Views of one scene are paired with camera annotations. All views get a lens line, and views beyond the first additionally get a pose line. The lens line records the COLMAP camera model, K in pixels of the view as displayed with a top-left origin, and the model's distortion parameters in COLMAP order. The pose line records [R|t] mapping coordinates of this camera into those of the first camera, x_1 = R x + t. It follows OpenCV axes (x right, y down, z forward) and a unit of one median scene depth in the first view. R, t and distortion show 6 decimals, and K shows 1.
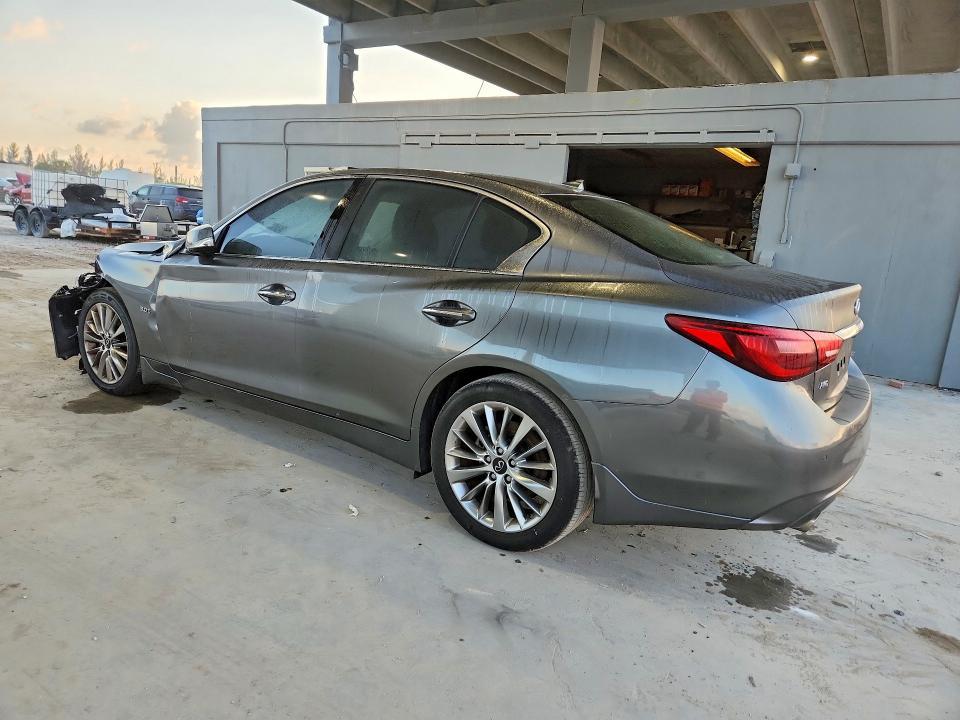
lens RADIAL K [[659.0, 0, 480.0], [0, 659.0, 360.0], [0, 0, 1]] dist [0.060108, -0.050095]
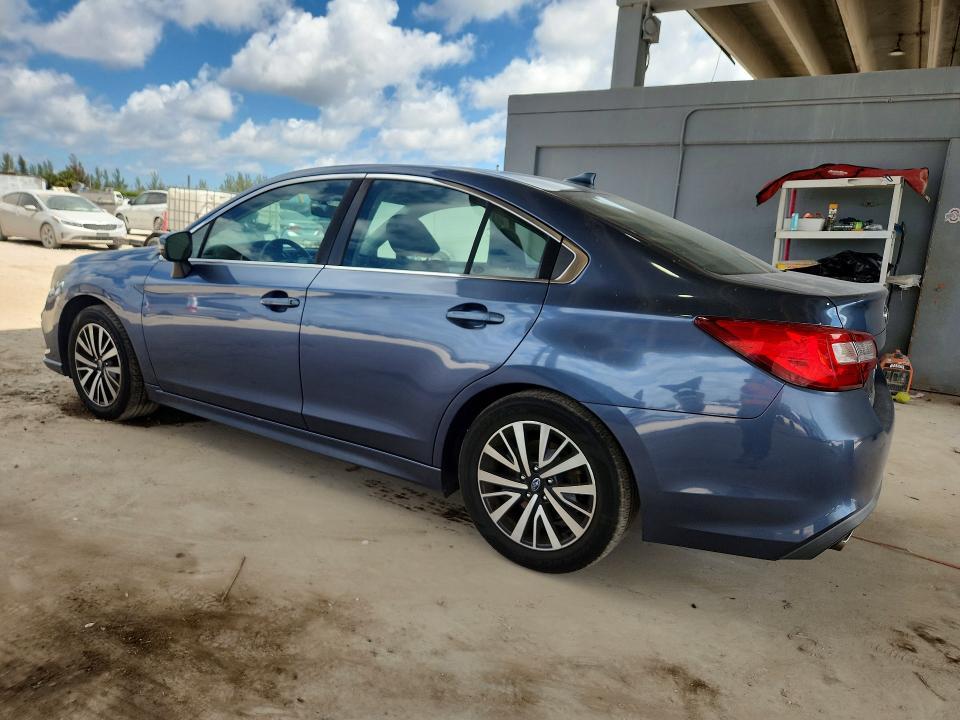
lens RADIAL K [[644.8, 0, 449.0], [0, 644.8, 399.8], [0, 0, 1]] dist [0.084754, -0.102781]
pose [[0.999770, -0.019470, 0.009001, -0.133408], [0.018930, 0.998213, 0.056683, -0.027851], [-0.010089, -0.056499, 0.998352, 0.083514]]
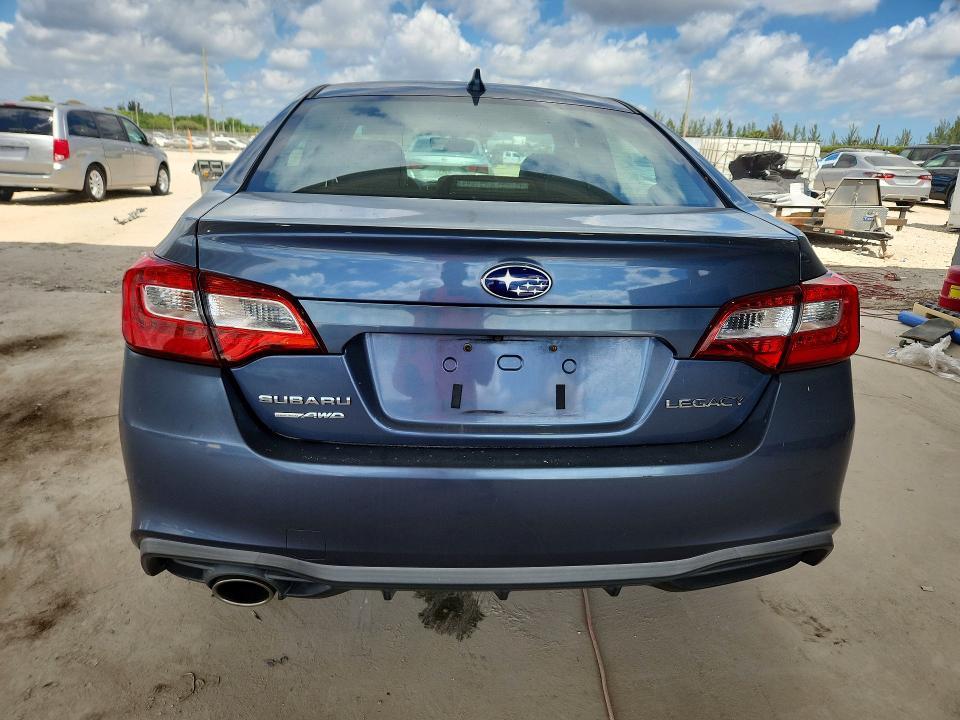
lens RADIAL K [[659.0, 0, 480.0], [0, 659.0, 360.0], [0, 0, 1]] dist [0.060108, -0.050095]
pose [[0.602797, 0.180844, -0.777130, -0.065512], [-0.145187, 0.982576, 0.116036, -0.031050], [0.784574, 0.042883, 0.618551, 0.124359]]
